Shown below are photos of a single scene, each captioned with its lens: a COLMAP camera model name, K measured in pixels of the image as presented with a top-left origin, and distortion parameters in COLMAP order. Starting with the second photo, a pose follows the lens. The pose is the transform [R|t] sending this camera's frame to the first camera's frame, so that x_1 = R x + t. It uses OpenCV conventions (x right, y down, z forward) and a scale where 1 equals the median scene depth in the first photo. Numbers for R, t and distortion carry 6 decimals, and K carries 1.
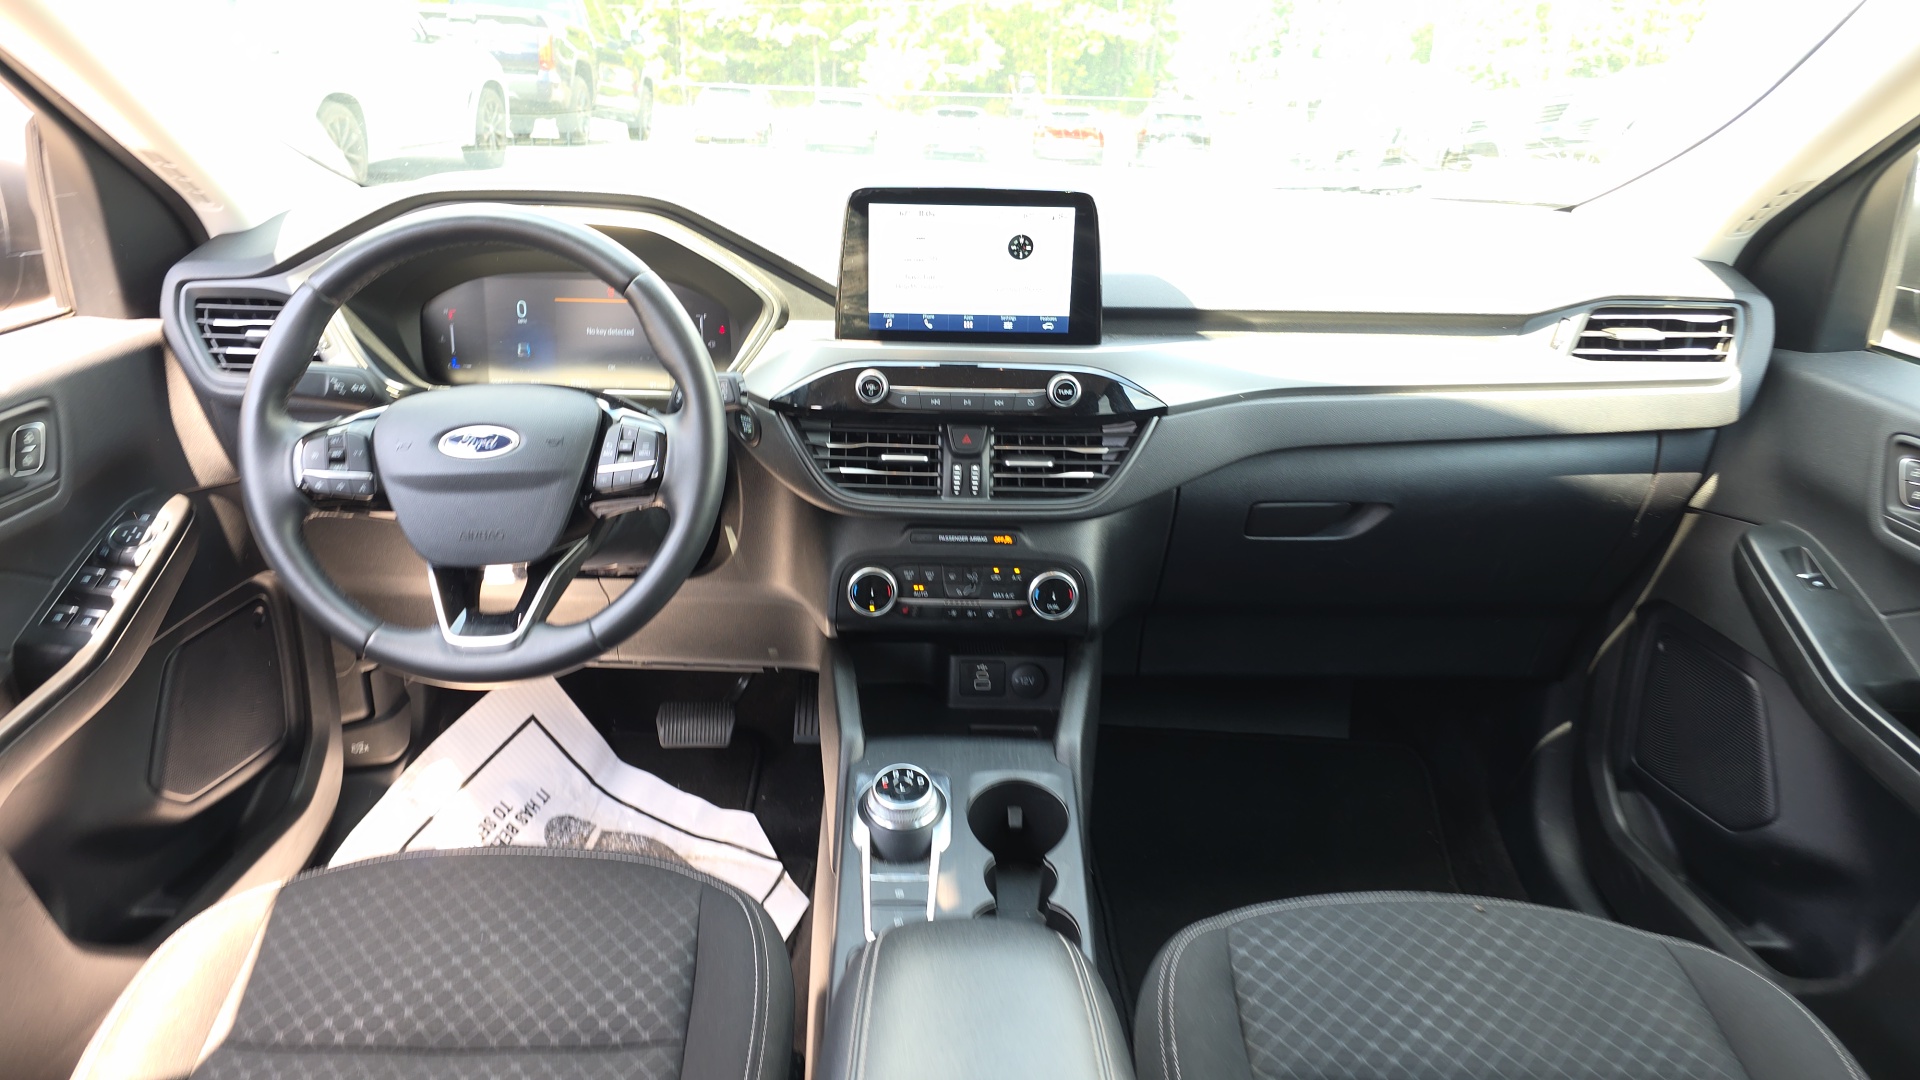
lens RADIAL K [[1300.0, 0, 939.1], [0, 1300.0, 530.1], [0, 0, 1]] dist [0.068711, -0.071239]
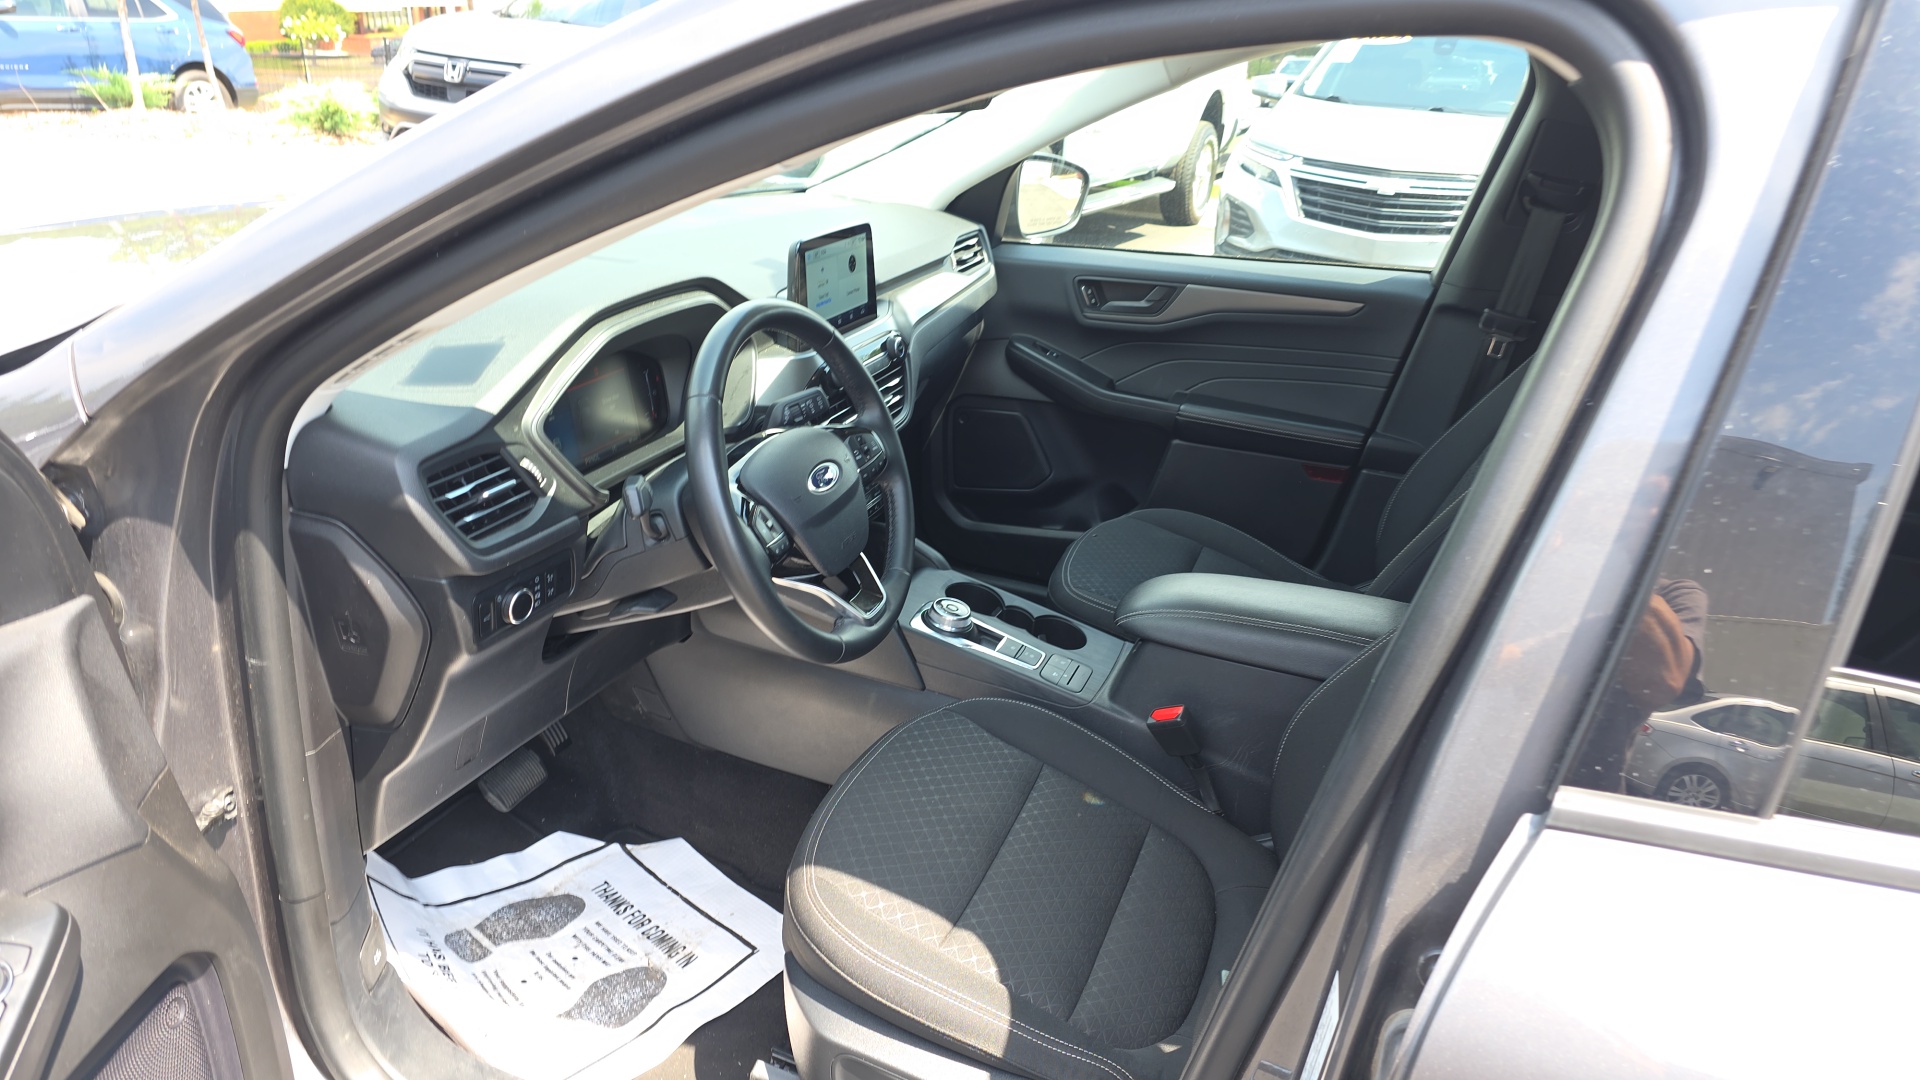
lens RADIAL K [[1300.0, 0, 958.8], [0, 1300.0, 538.0], [0, 0, 1]] dist [0.068711, -0.071239]
pose [[0.341460, -0.359610, 0.868381, -1.261673], [0.301240, 0.917045, 0.261310, -0.270519], [-0.890314, 0.172364, 0.421464, 0.291380]]
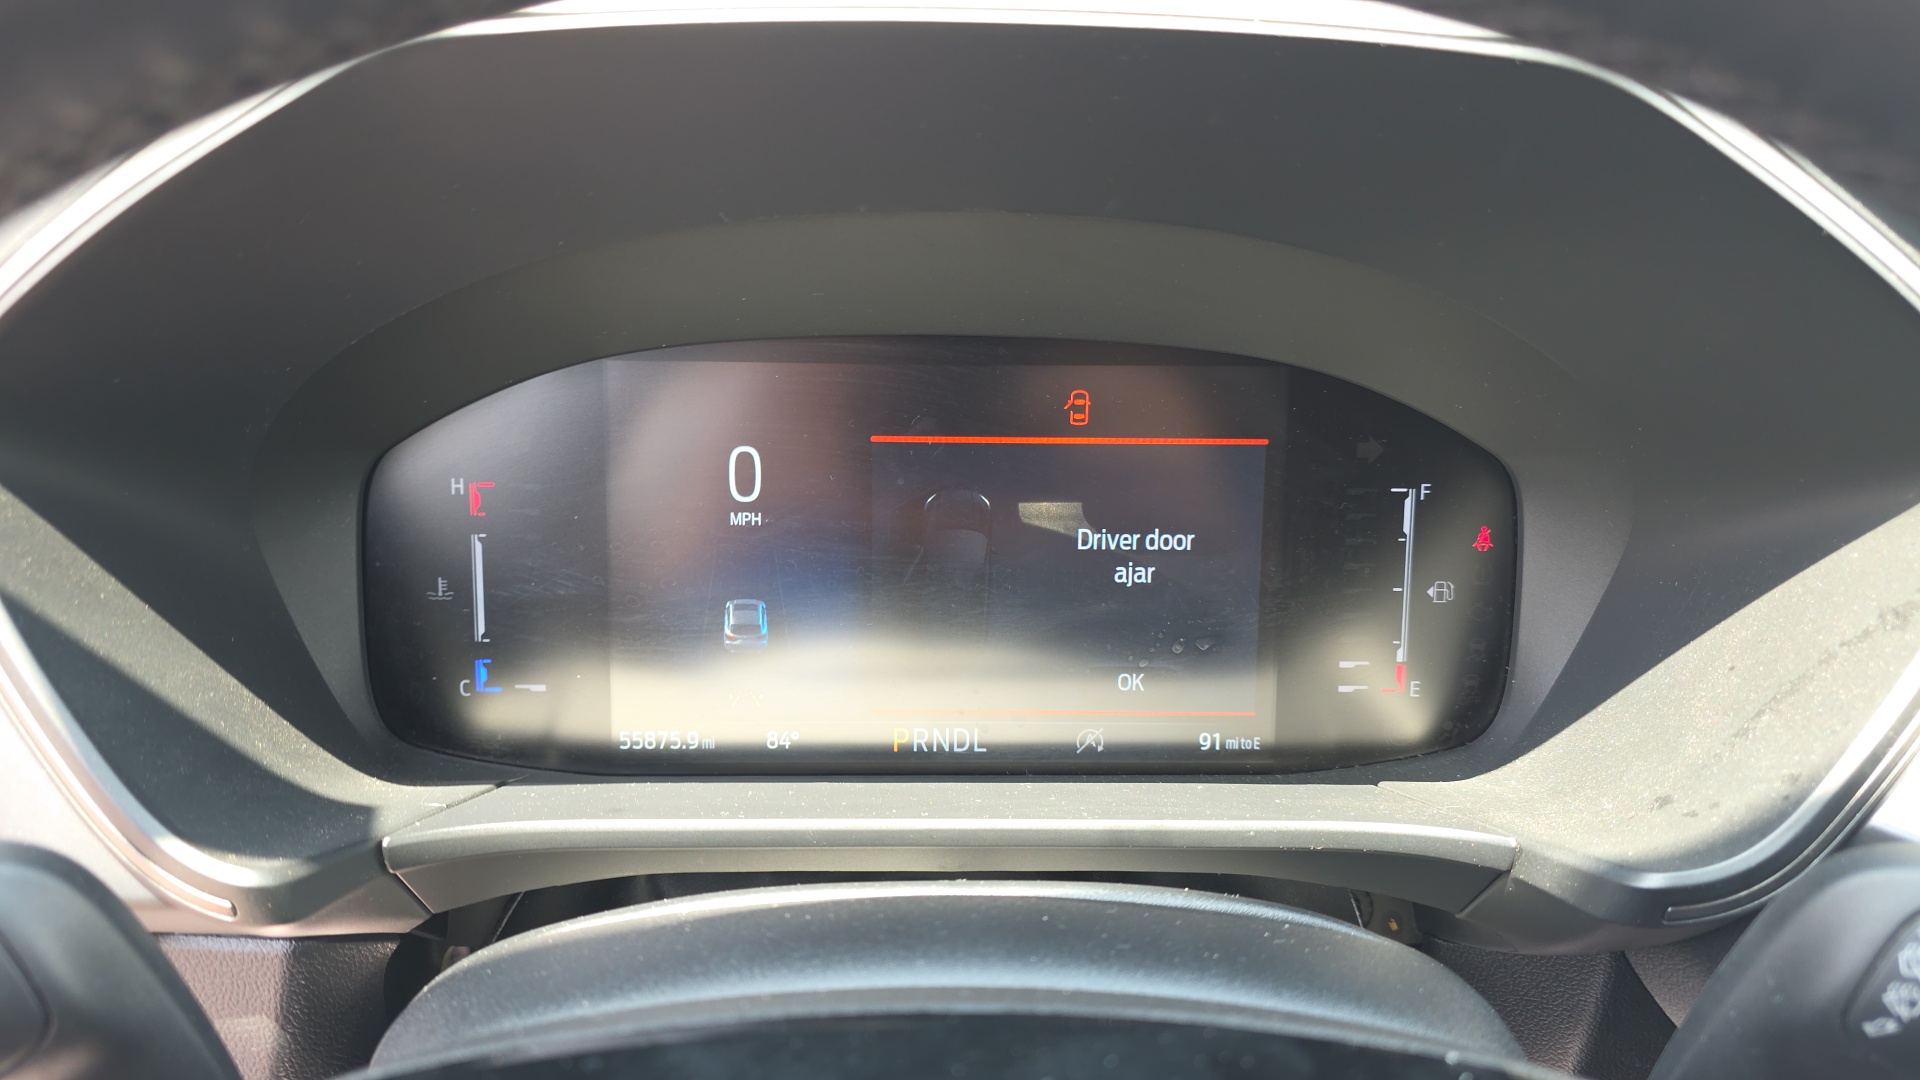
lens RADIAL K [[1300.0, 0, 957.4], [0, 1300.0, 540.9], [0, 0, 1]] dist [0.068711, -0.071239]
pose [[0.999327, -0.010571, 0.035123, -0.305916], [0.013864, 0.995391, -0.094895, -0.139025], [-0.033958, 0.095318, 0.994867, 0.791498]]
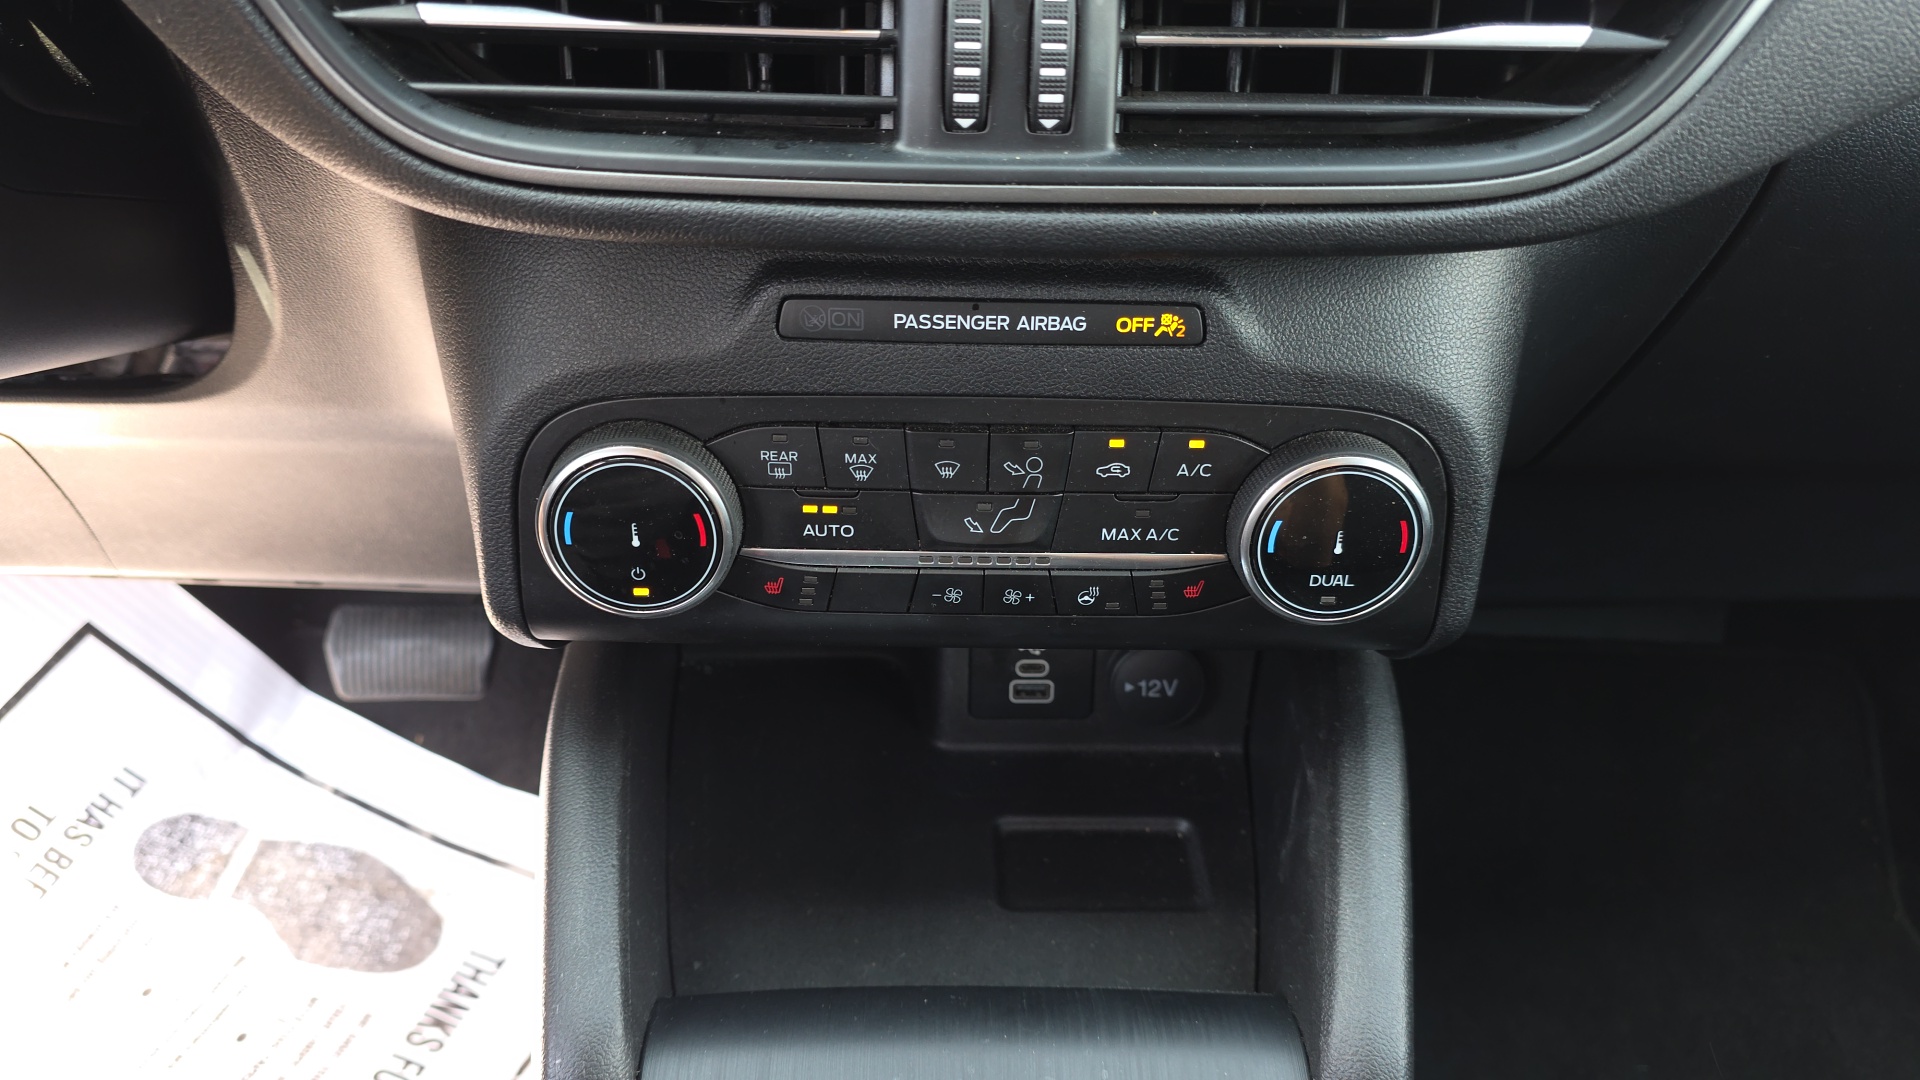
lens RADIAL K [[1300.0, 0, 959.1], [0, 1300.0, 543.9], [0, 0, 1]] dist [0.068711, -0.071239]
pose [[0.999799, -0.009184, 0.017829, 0.007784], [0.004333, 0.966907, 0.255091, -0.016322], [-0.019582, -0.254962, 0.966753, 0.750167]]
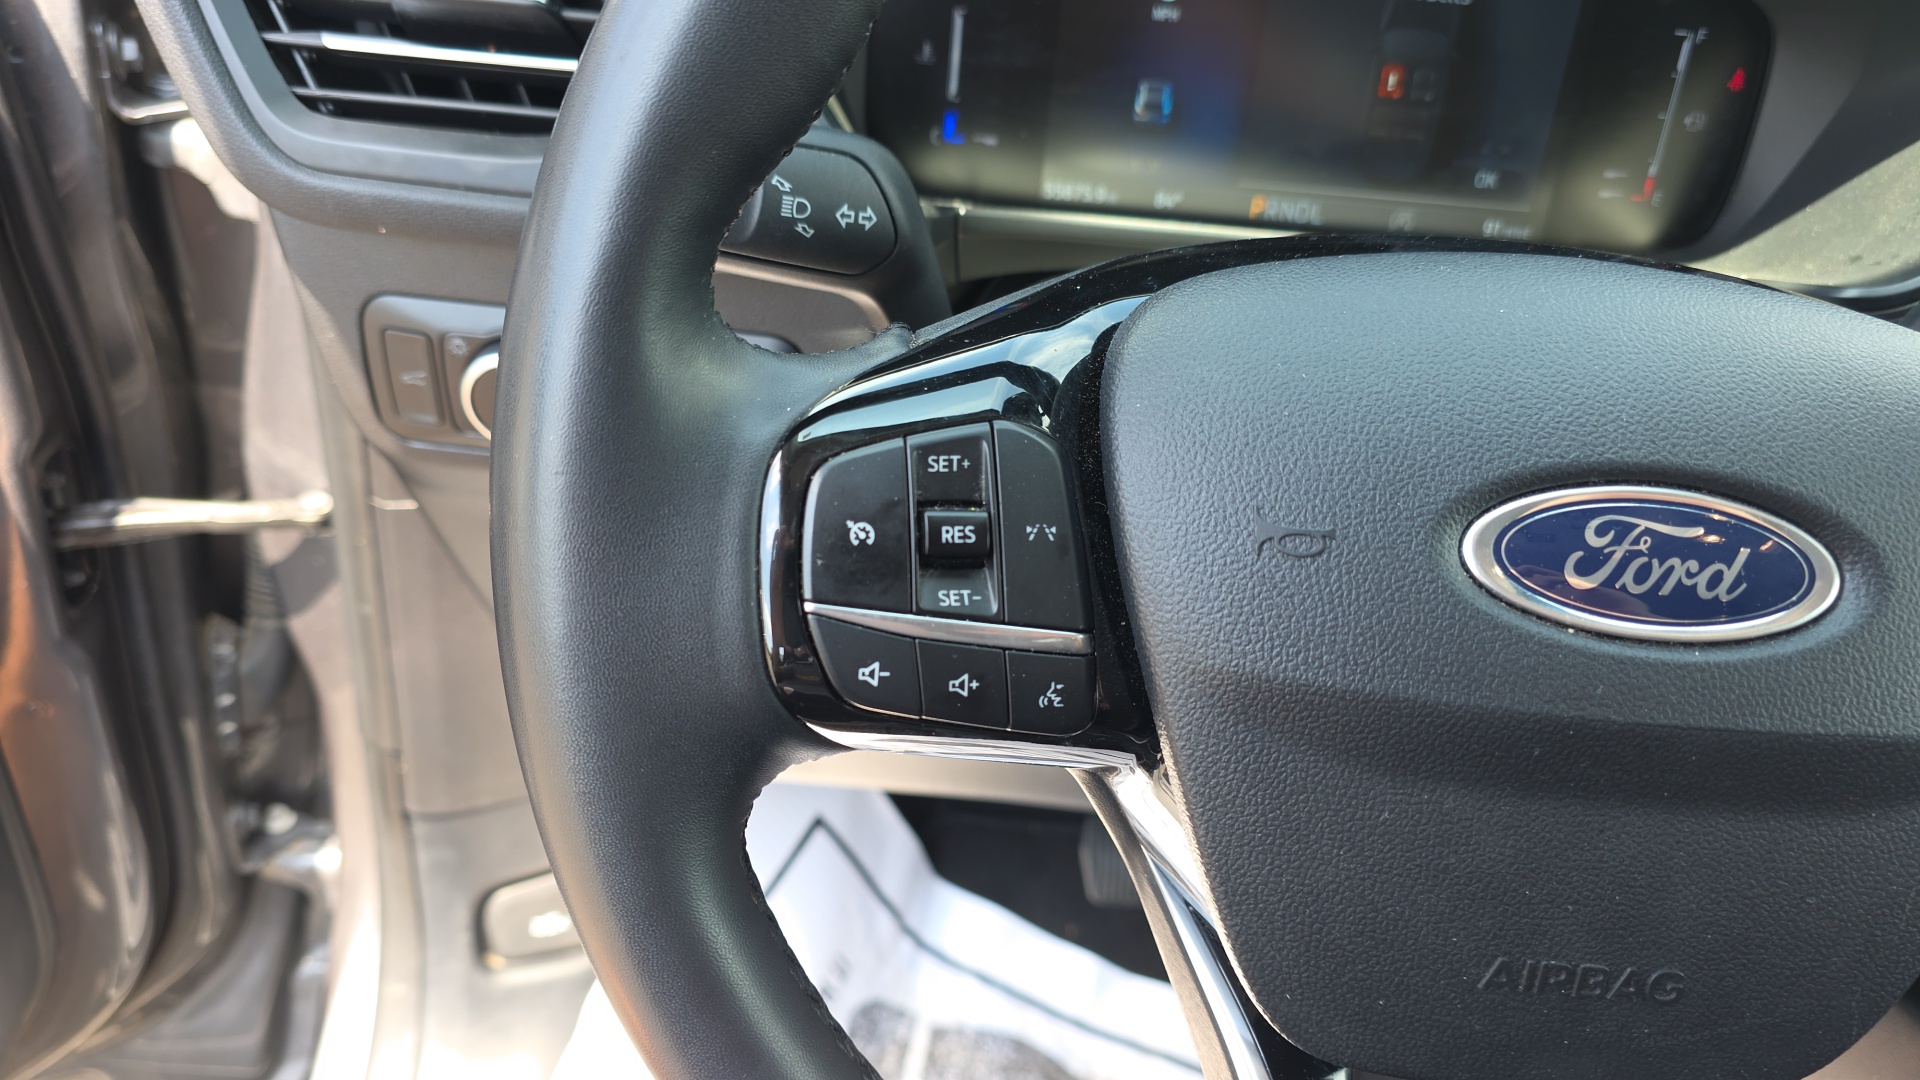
lens RADIAL K [[1300.0, 0, 945.0], [0, 1300.0, 555.9], [0, 0, 1]] dist [0.068711, -0.071239]
pose [[0.997489, 0.062242, 0.033778, -0.405762], [-0.067105, 0.983148, 0.170048, -0.082181], [-0.022624, -0.171888, 0.984857, 0.692032]]
